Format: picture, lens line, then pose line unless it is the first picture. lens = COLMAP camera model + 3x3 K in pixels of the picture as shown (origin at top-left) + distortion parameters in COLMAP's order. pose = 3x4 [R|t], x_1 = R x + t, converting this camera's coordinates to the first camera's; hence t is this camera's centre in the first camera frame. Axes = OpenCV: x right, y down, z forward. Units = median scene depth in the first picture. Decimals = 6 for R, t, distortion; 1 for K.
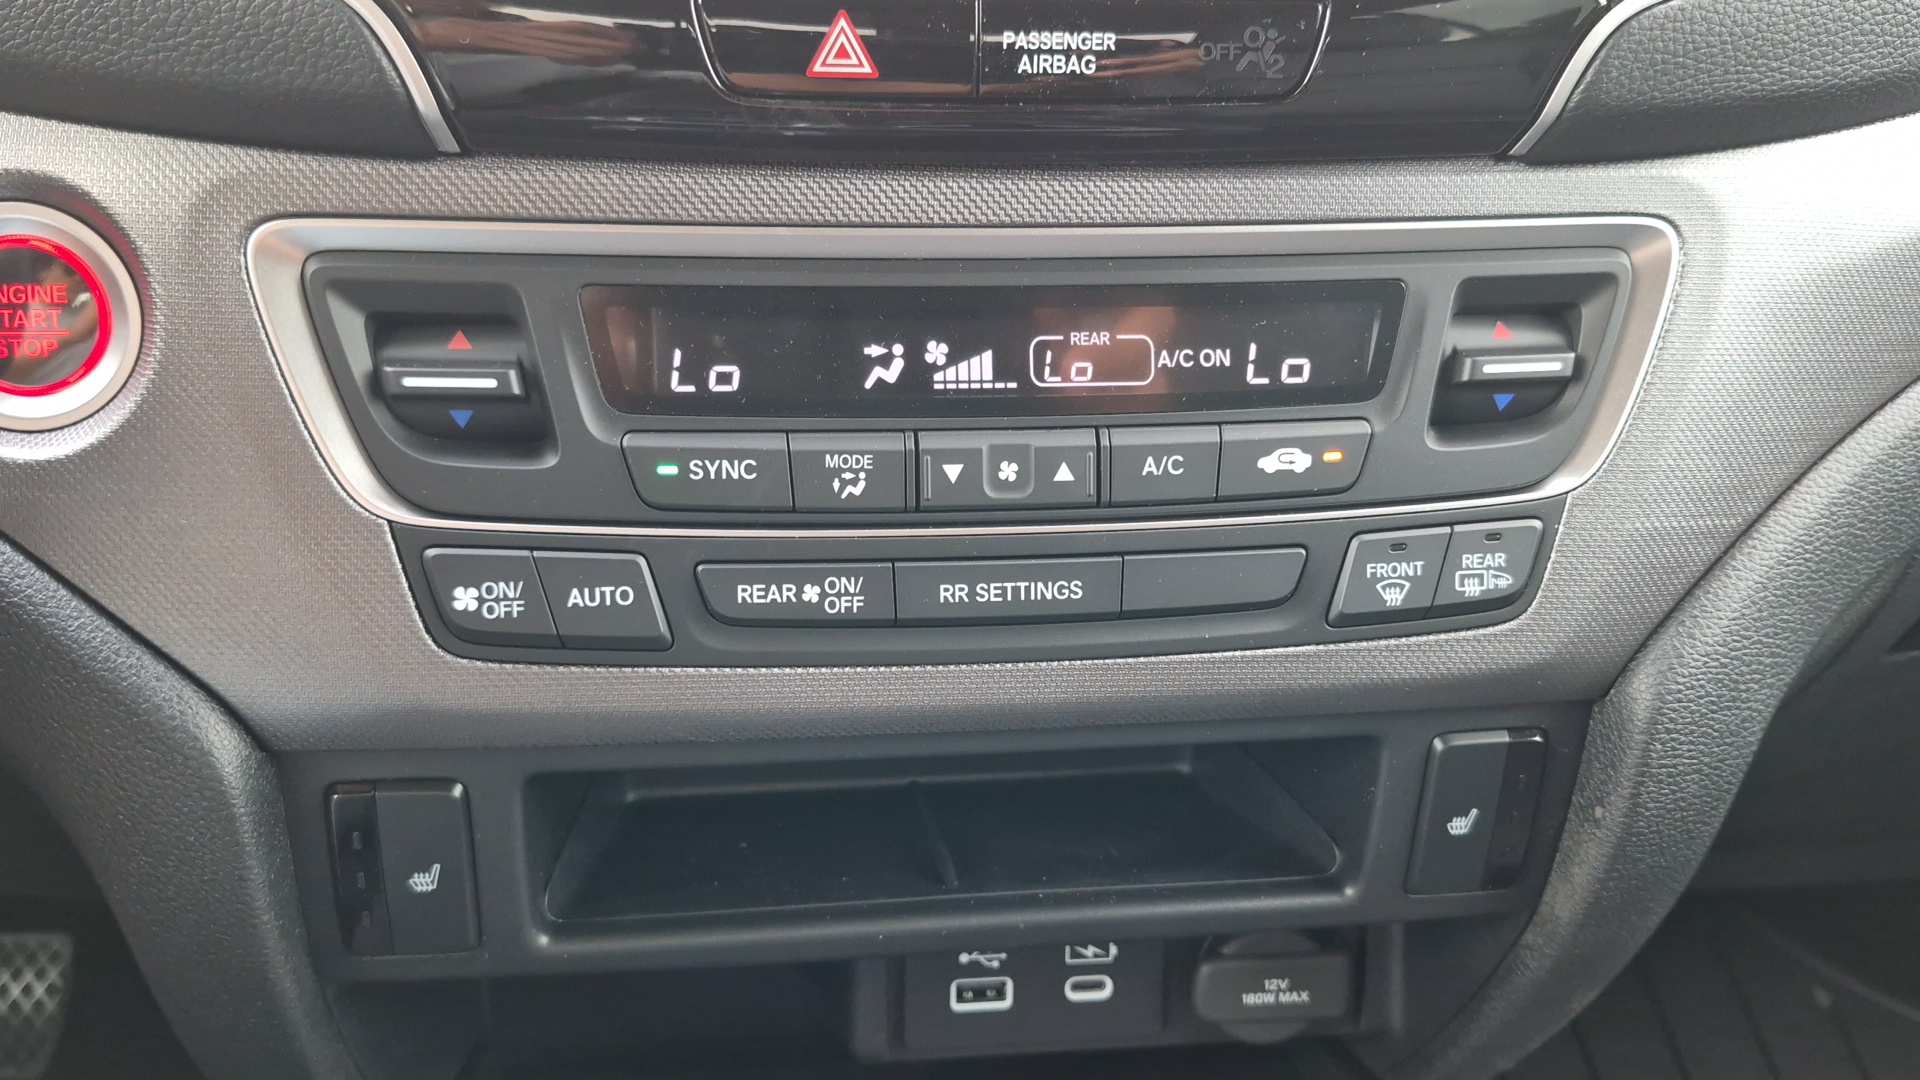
lens RADIAL K [[1760.9, 0, 957.9], [0, 1760.9, 549.9], [0, 0, 1]] dist [0.104493, 0.000000]
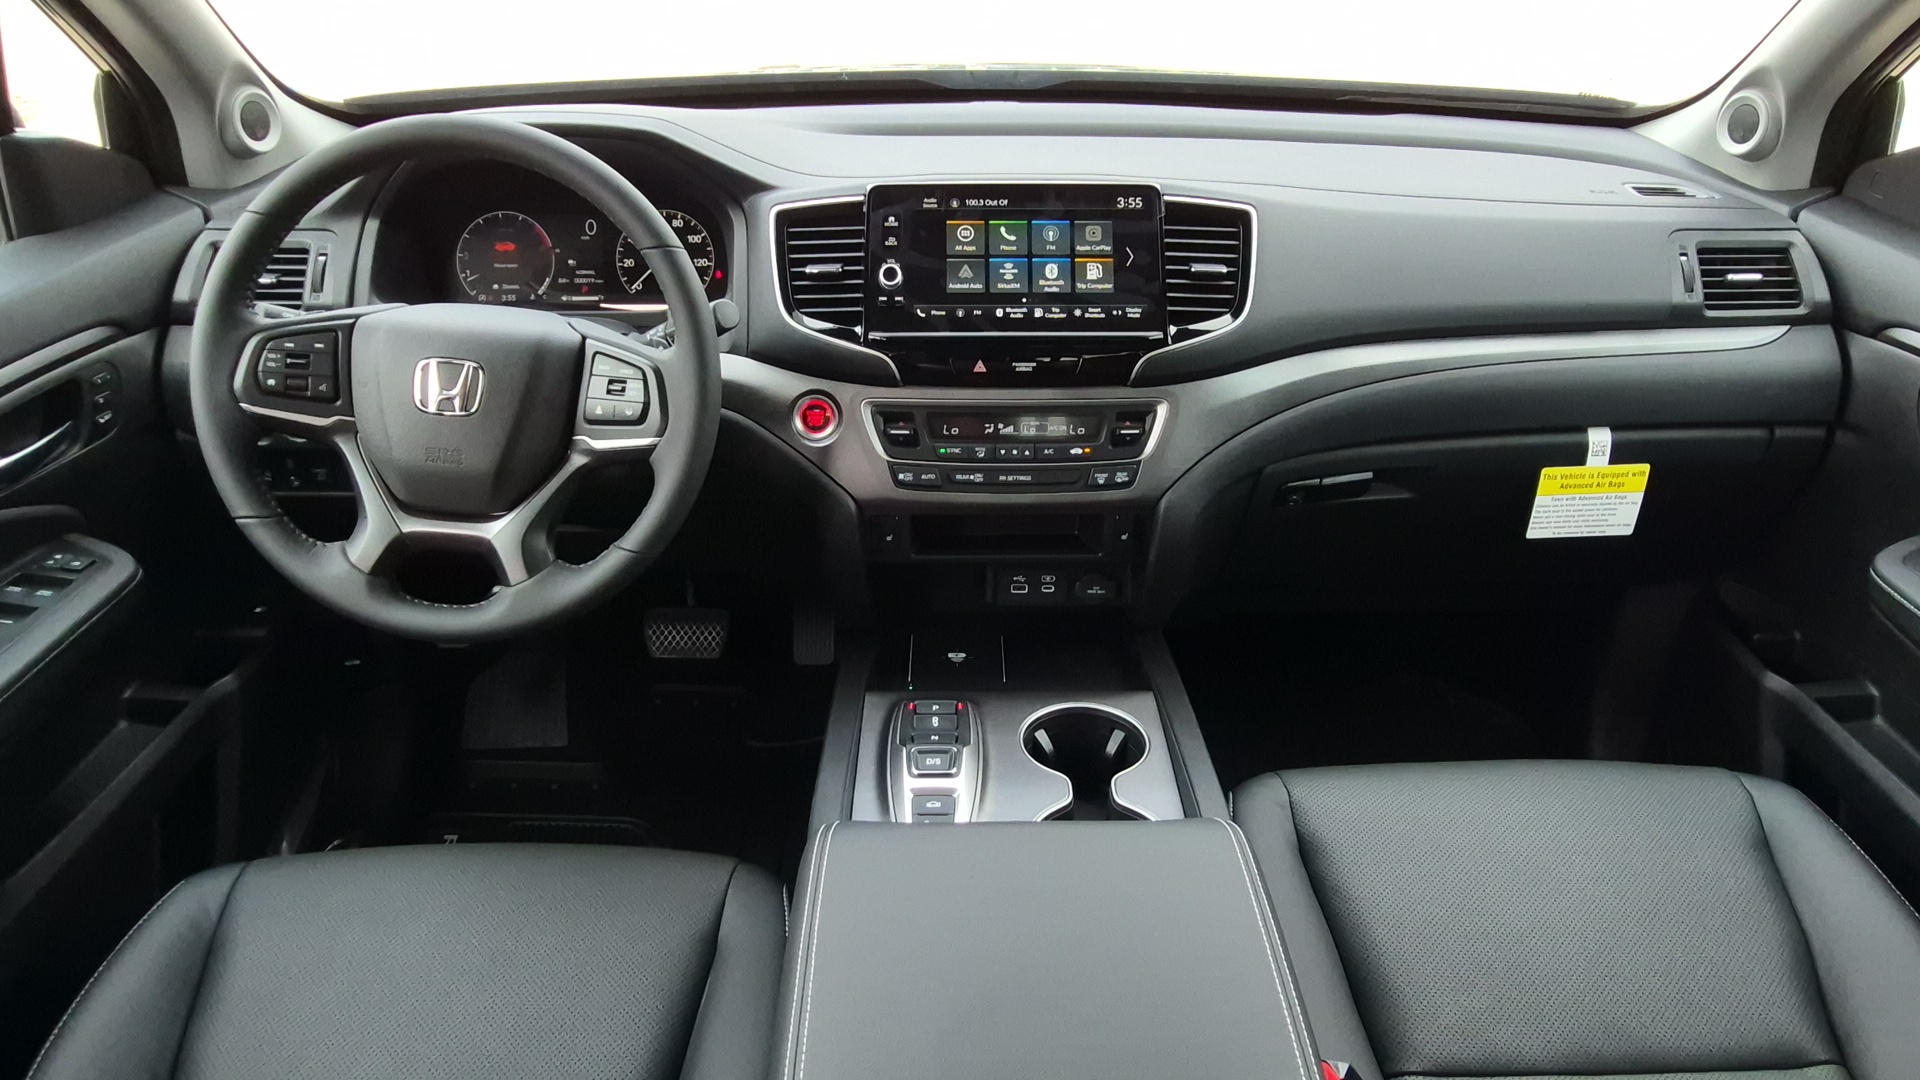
lens RADIAL K [[1208.1, 0, 960.7], [0, 1208.1, 506.7], [0, 0, 1]] dist [-0.016352, 0.006020]
pose [[0.989575, 0.025373, -0.141767, 0.342940], [-0.025462, 0.999675, 0.001181, 0.098985], [0.141751, 0.002441, 0.989899, -2.174733]]
